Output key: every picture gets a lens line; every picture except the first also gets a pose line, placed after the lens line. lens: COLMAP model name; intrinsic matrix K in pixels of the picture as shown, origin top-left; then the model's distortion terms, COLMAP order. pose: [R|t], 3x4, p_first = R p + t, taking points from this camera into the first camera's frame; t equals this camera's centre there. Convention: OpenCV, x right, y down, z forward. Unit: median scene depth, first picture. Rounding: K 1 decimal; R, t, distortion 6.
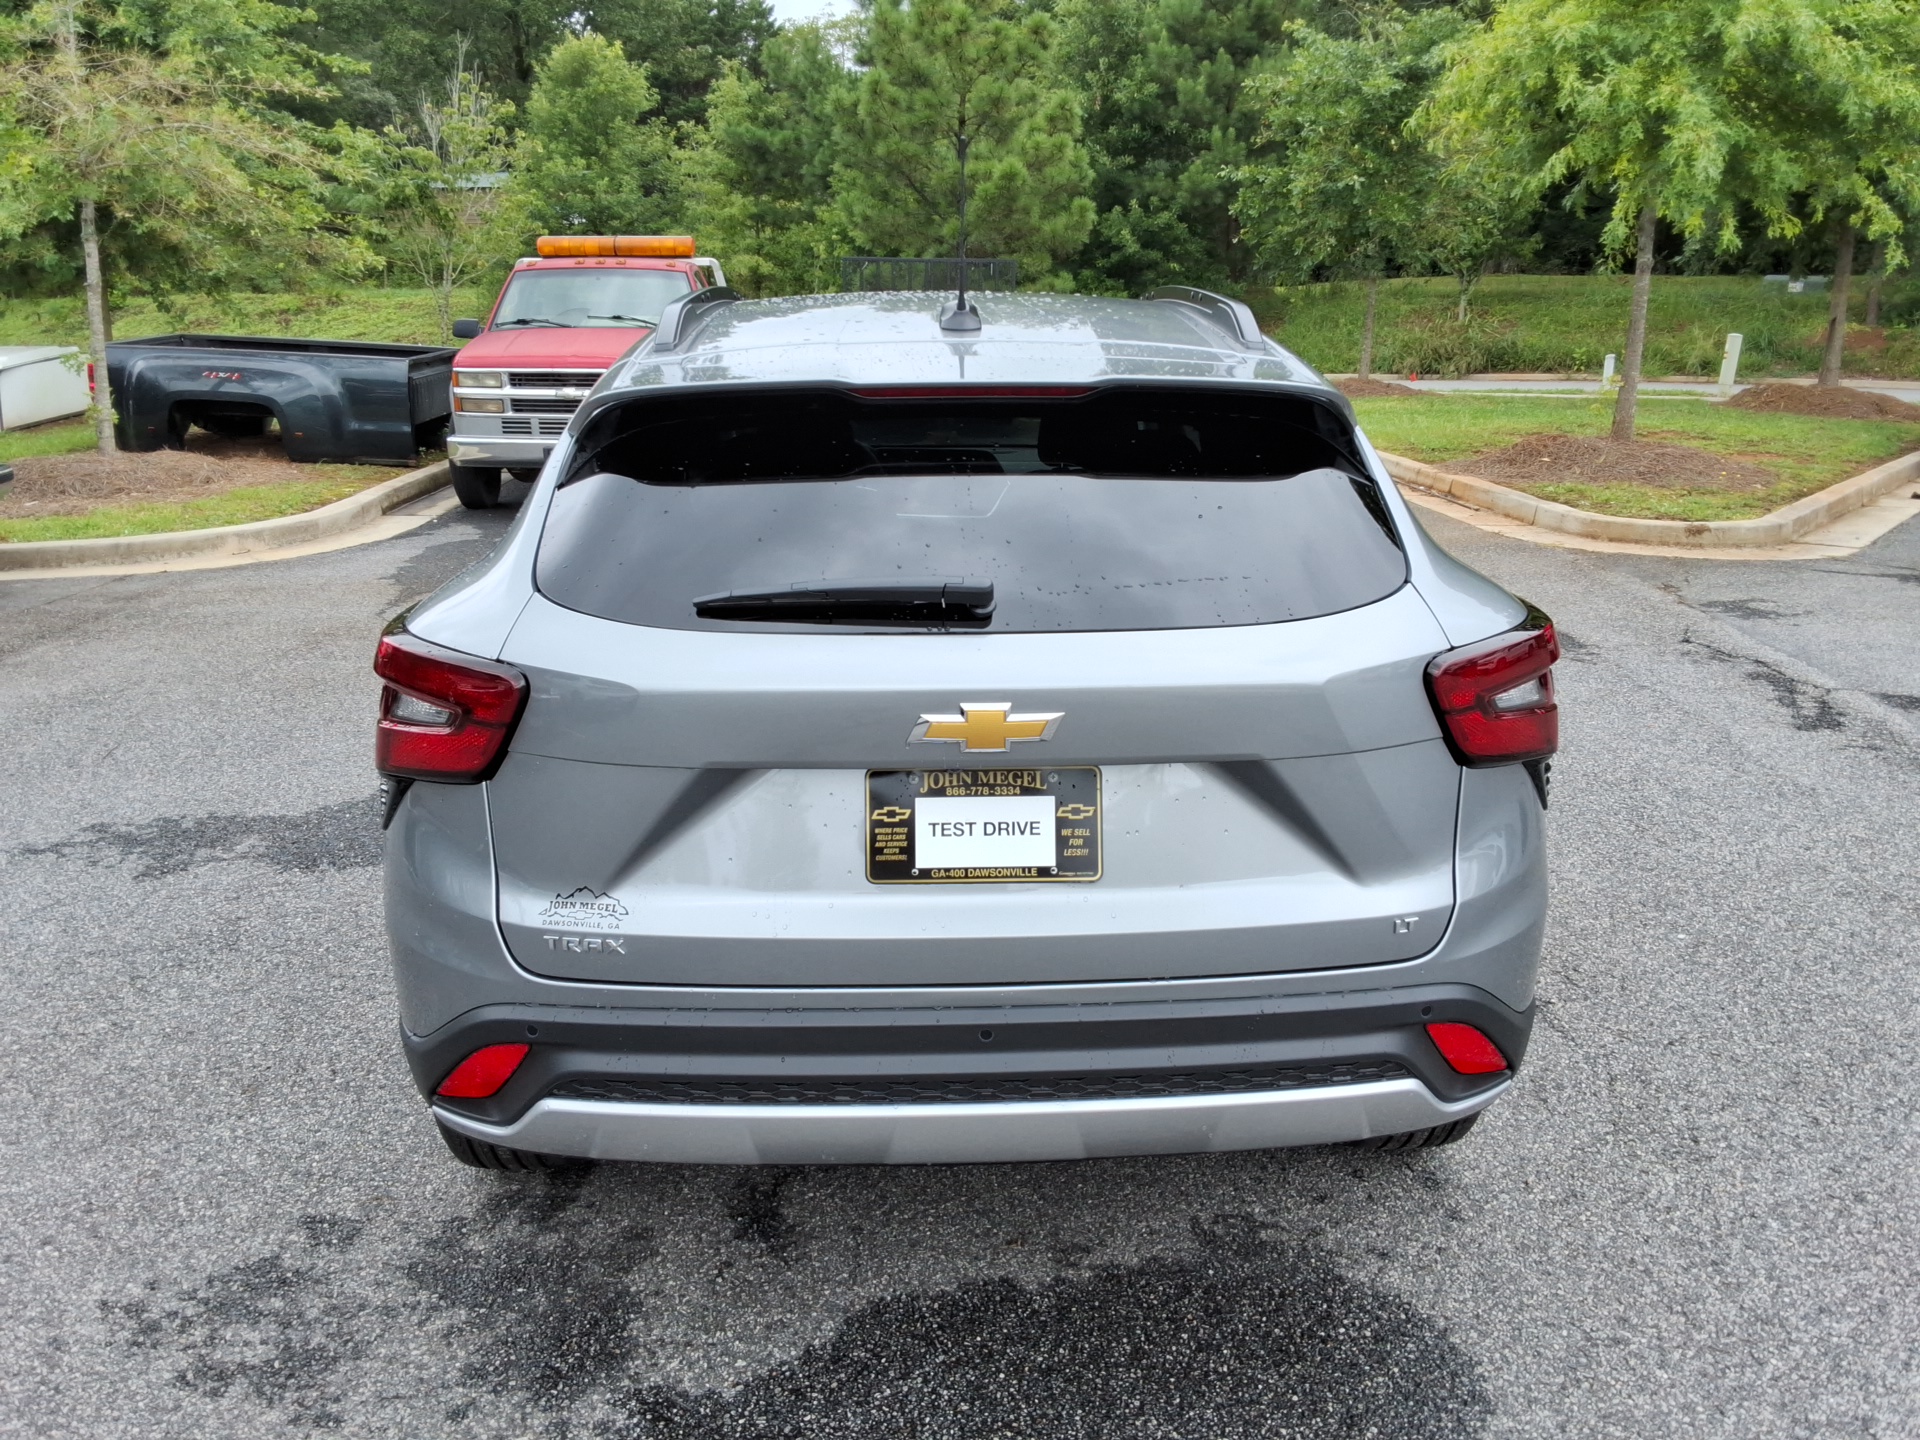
lens RADIAL K [[1538.5, 0, 978.4], [0, 1538.5, 701.8], [0, 0, 1]] dist [0.113940, -0.178257]
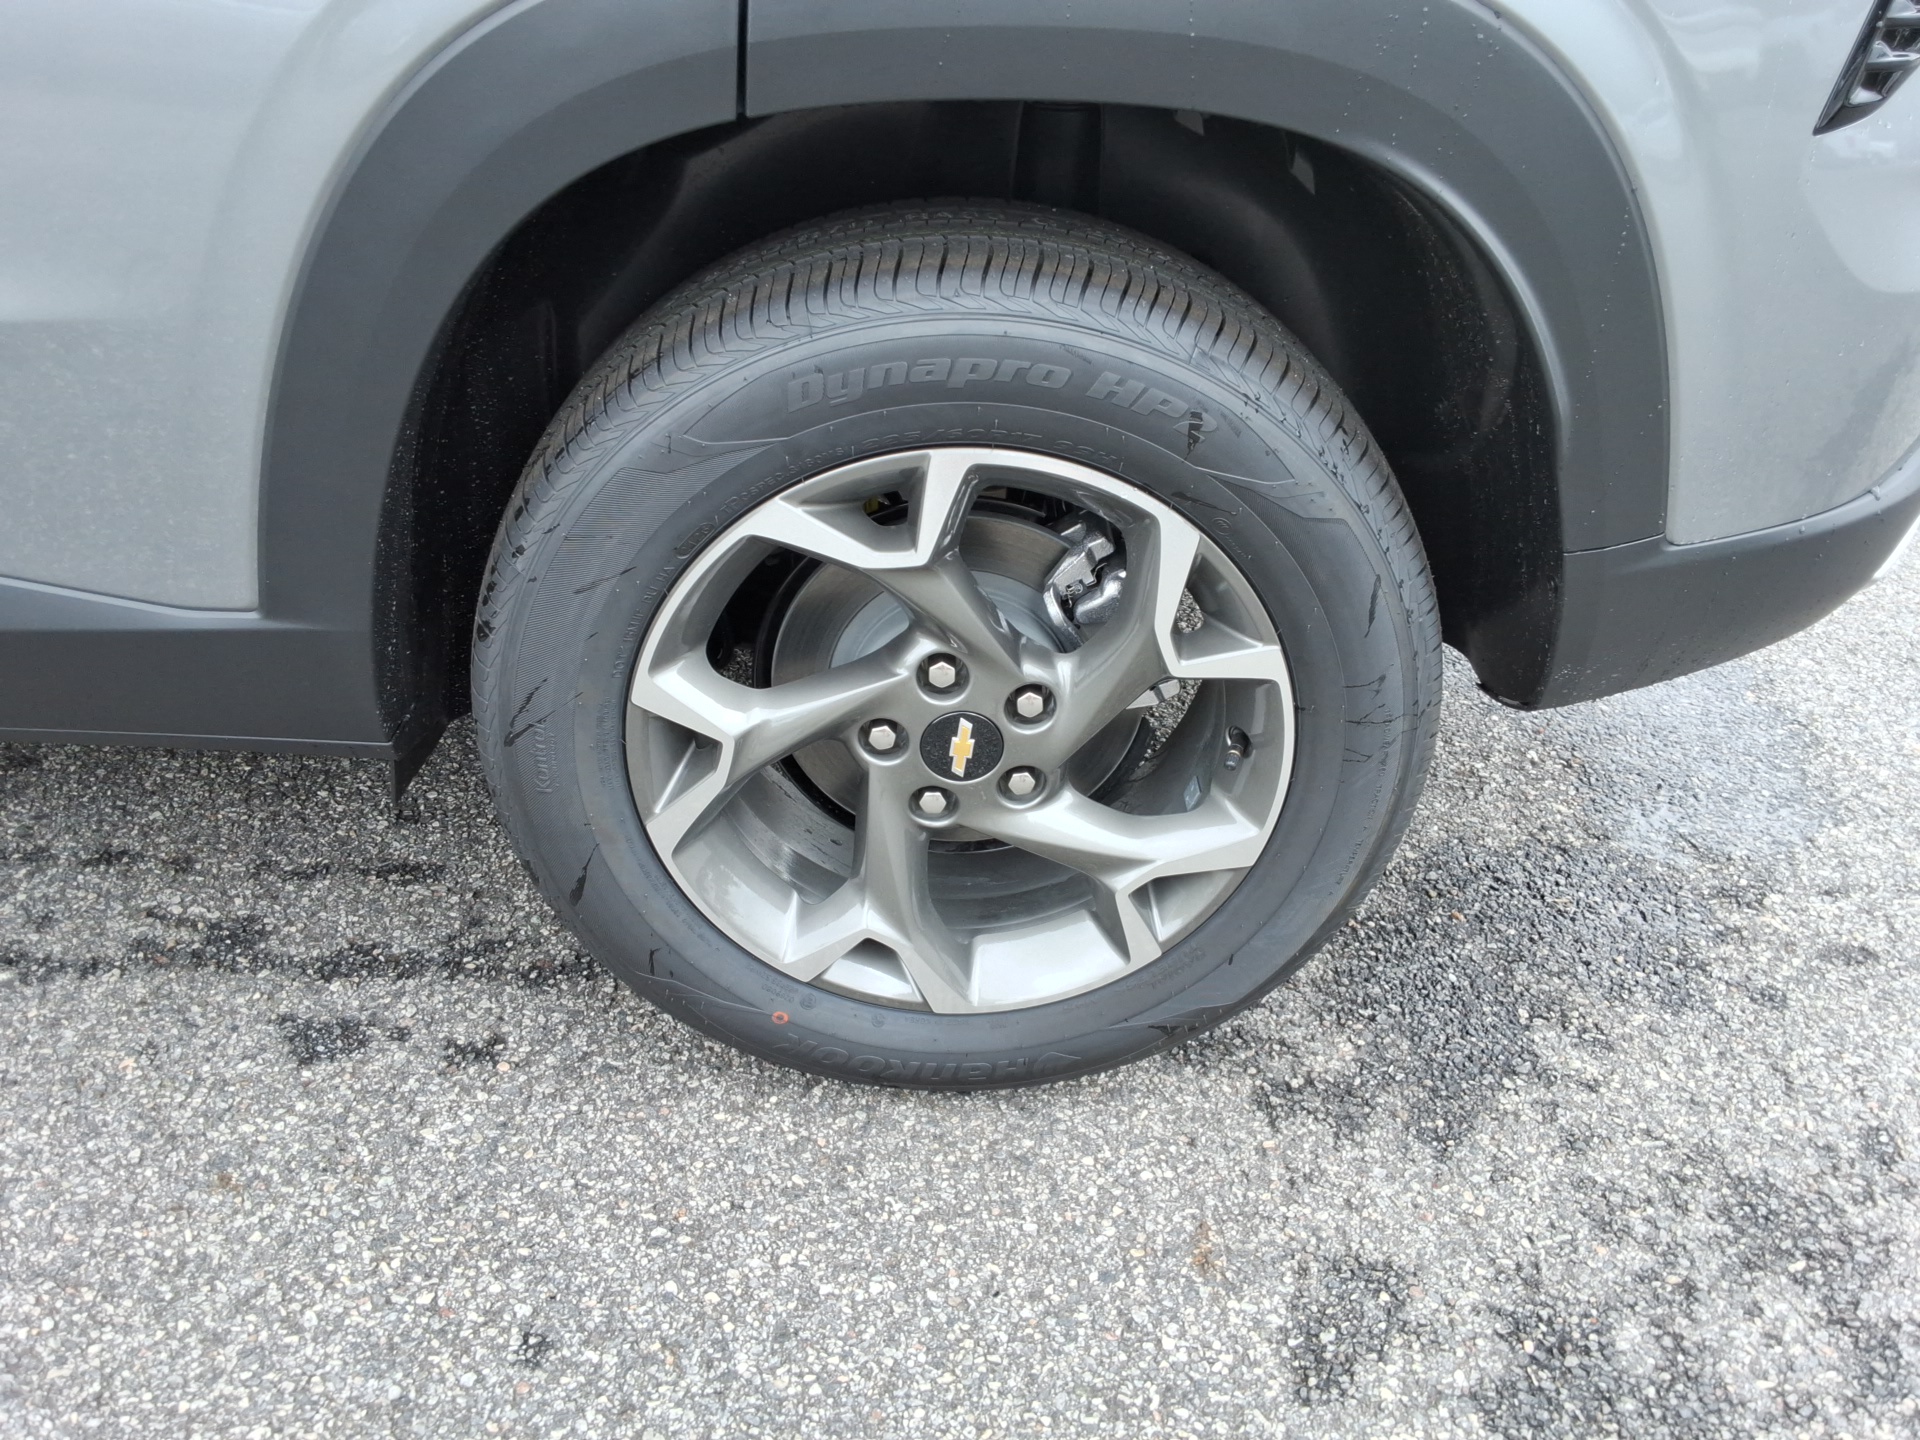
lens RADIAL K [[1534.9, 0, 962.3], [0, 1534.9, 715.6], [0, 0, 1]] dist [0.090655, -0.135400]
pose [[0.021348, -0.542719, 0.839643, -0.159062], [0.203074, 0.824681, 0.527885, -0.009693], [-0.978931, 0.159240, 0.127818, 0.238479]]
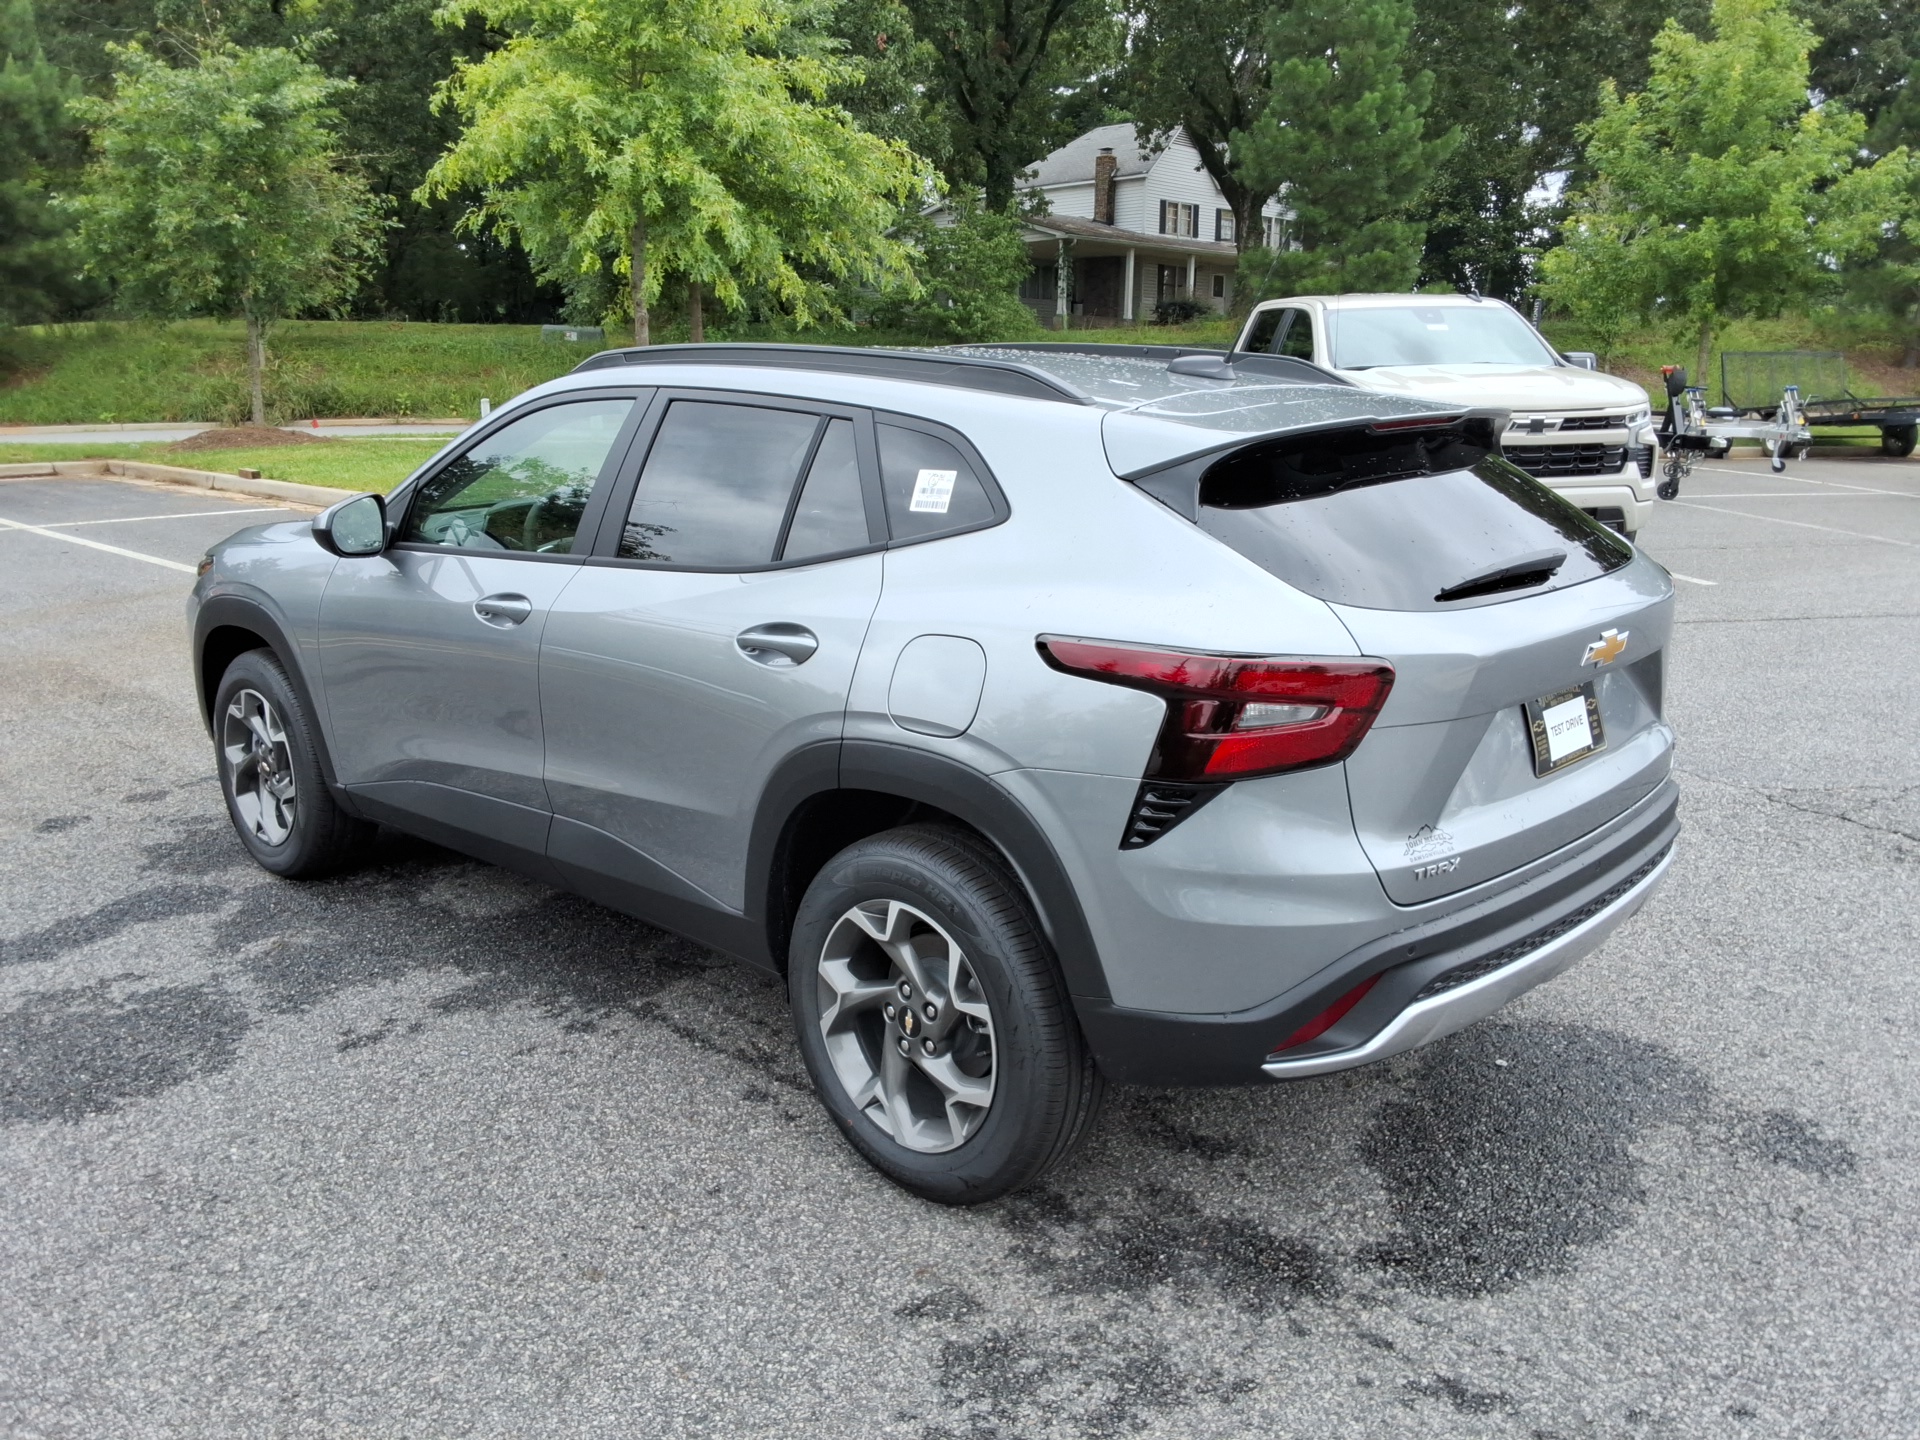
lens RADIAL K [[1538.5, 0, 978.4], [0, 1538.5, 701.8], [0, 0, 1]] dist [0.113940, -0.178257]
pose [[0.708593, -0.158799, 0.687517, -0.235039], [0.177028, 0.983193, 0.044638, -0.017193], [-0.683050, 0.090080, 0.724795, 0.057068]]
